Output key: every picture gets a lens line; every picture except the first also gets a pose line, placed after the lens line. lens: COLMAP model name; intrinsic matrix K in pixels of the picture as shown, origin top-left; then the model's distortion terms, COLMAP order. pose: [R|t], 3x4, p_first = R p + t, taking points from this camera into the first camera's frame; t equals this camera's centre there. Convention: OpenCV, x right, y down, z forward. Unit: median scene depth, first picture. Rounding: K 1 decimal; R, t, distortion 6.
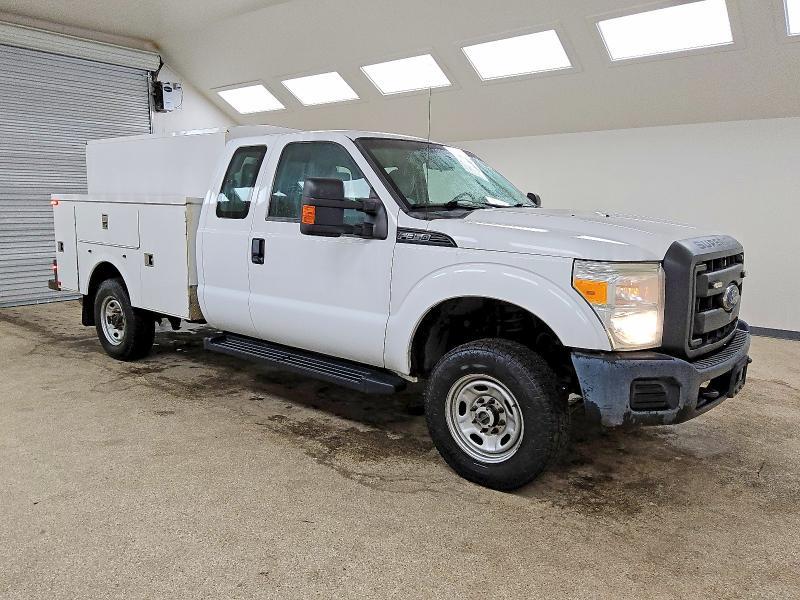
lens RADIAL K [[626.3, 0, 396.8], [0, 626.3, 299.4], [0, 0, 1]] dist [-0.009139, -0.012330]
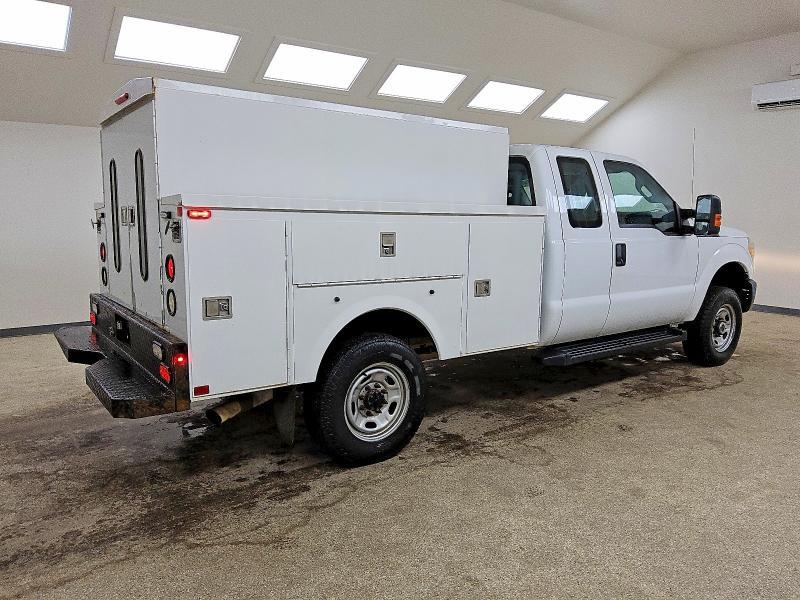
lens RADIAL K [[626.3, 0, 396.7], [0, 626.3, 299.3], [0, 0, 1]] dist [-0.009139, -0.012330]
pose [[0.244354, -0.149183, 0.958142, -1.242442], [0.143779, 0.982747, 0.116346, -0.165207], [-0.958967, 0.109331, 0.261588, 0.967954]]
